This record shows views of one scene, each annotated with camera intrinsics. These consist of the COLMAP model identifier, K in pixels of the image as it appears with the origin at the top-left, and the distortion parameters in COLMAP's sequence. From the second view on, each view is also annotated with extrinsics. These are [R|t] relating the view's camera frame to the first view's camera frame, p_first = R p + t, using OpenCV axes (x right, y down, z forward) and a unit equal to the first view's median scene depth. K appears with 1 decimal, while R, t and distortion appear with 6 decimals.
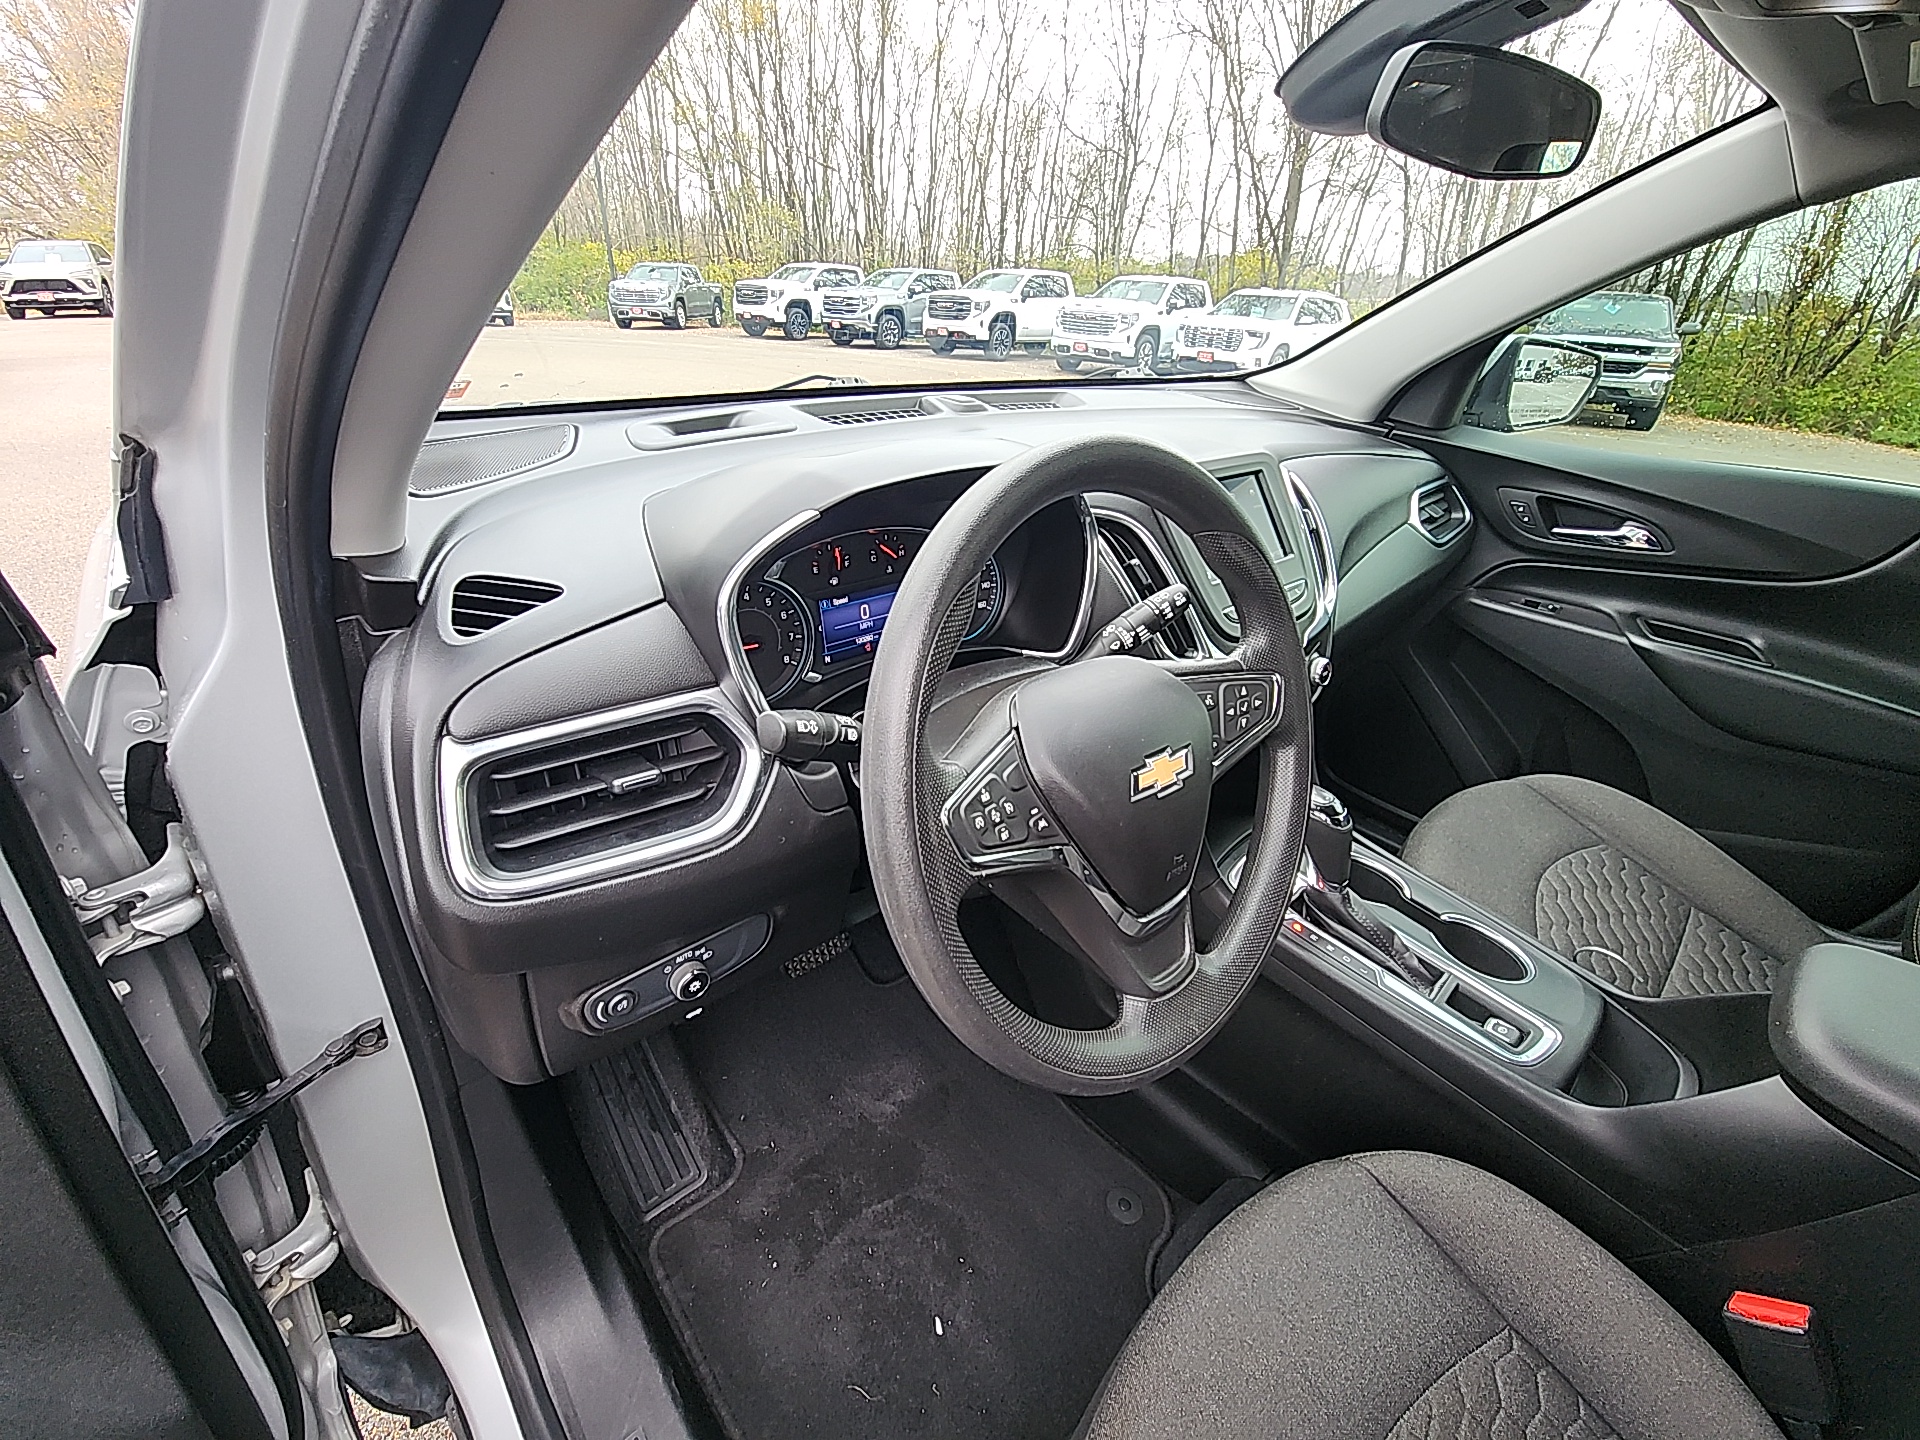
lens RADIAL K [[777.7, 0, 949.7], [0, 777.7, 699.0], [0, 0, 1]] dist [0.011619, -0.003941]
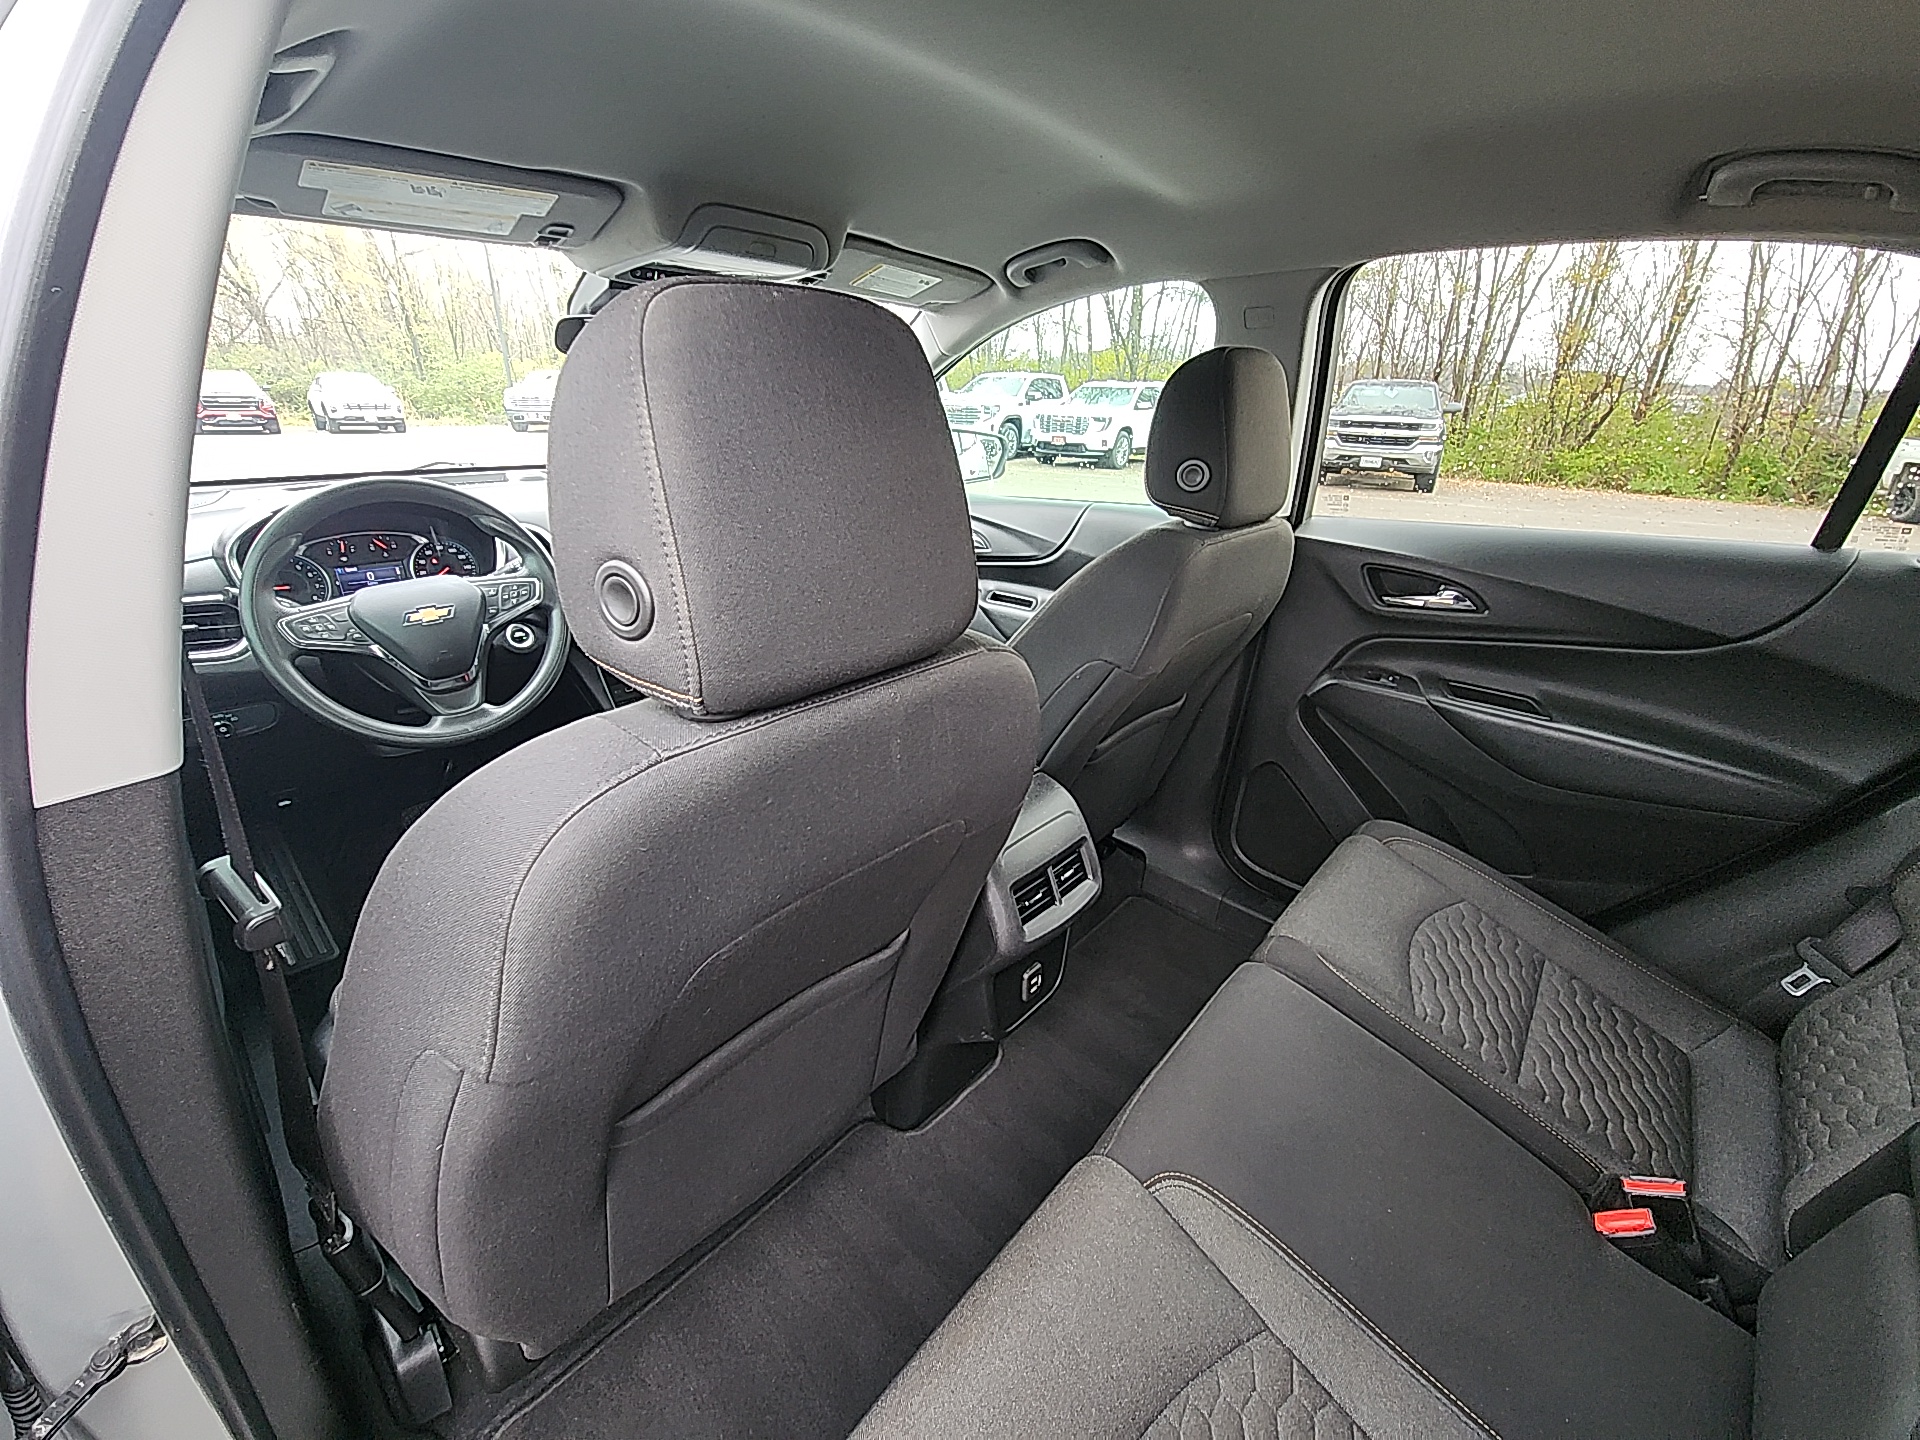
lens RADIAL K [[778.3, 0, 956.4], [0, 778.3, 693.5], [0, 0, 1]] dist [0.001349, 0.000085]
pose [[0.993329, -0.061387, 0.097616, 0.633532], [0.071399, 0.992156, -0.102614, 0.268804], [-0.090551, 0.108899, 0.989920, -0.568688]]
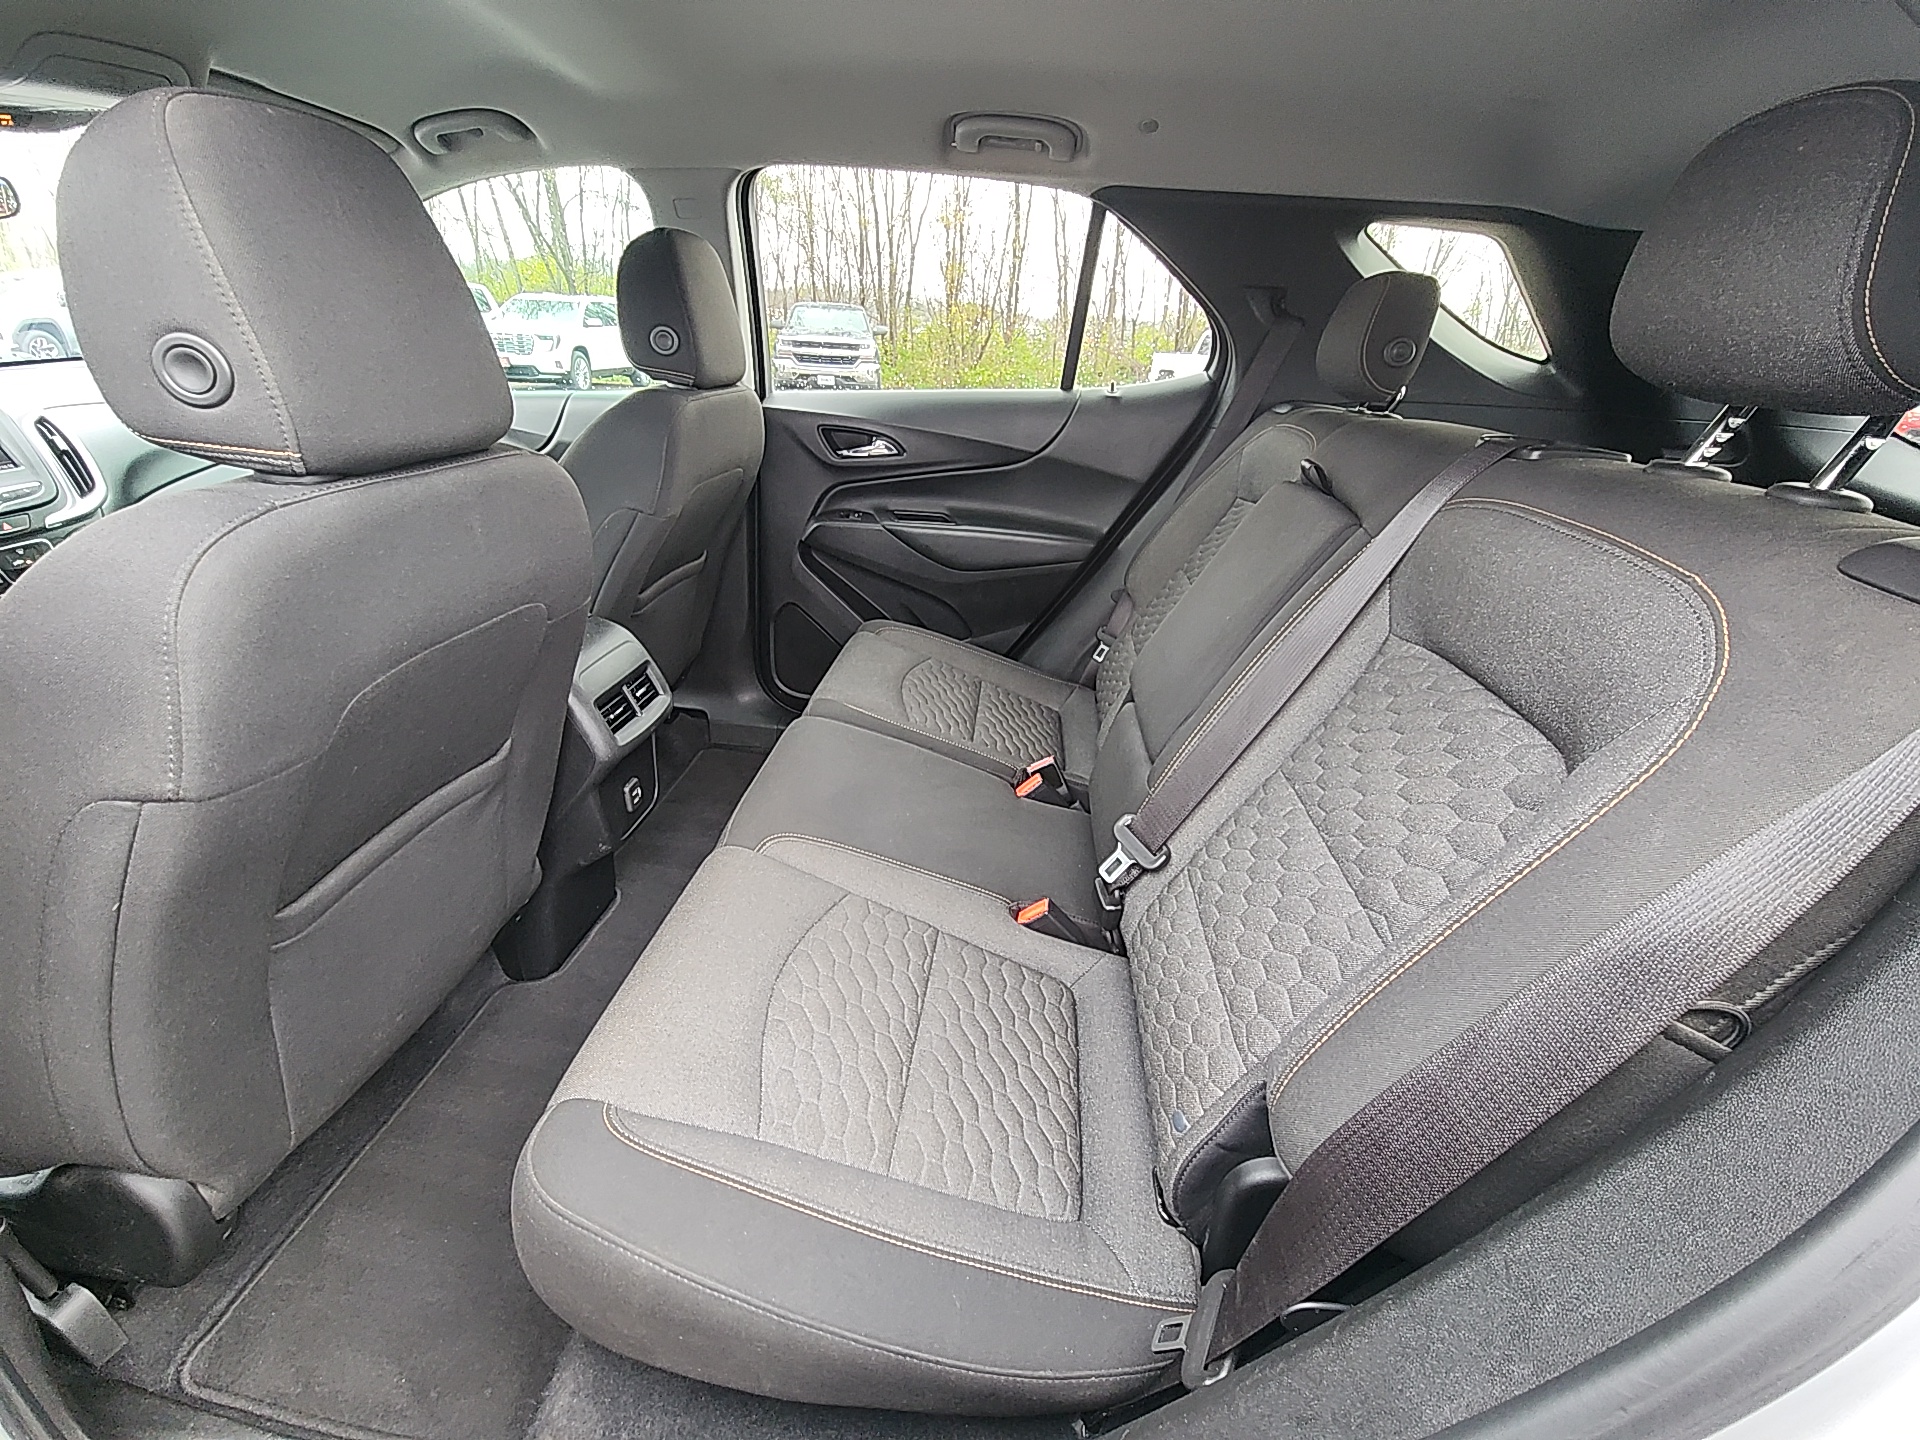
lens RADIAL K [[765.5, 0, 957.2], [0, 765.5, 697.2], [0, 0, 1]] dist [0.005964, 0.000189]
pose [[0.738731, -0.303463, 0.601820, 0.523001], [0.305961, 0.946592, 0.101746, 0.424415], [-0.600554, 0.108971, 0.792124, -0.754473]]
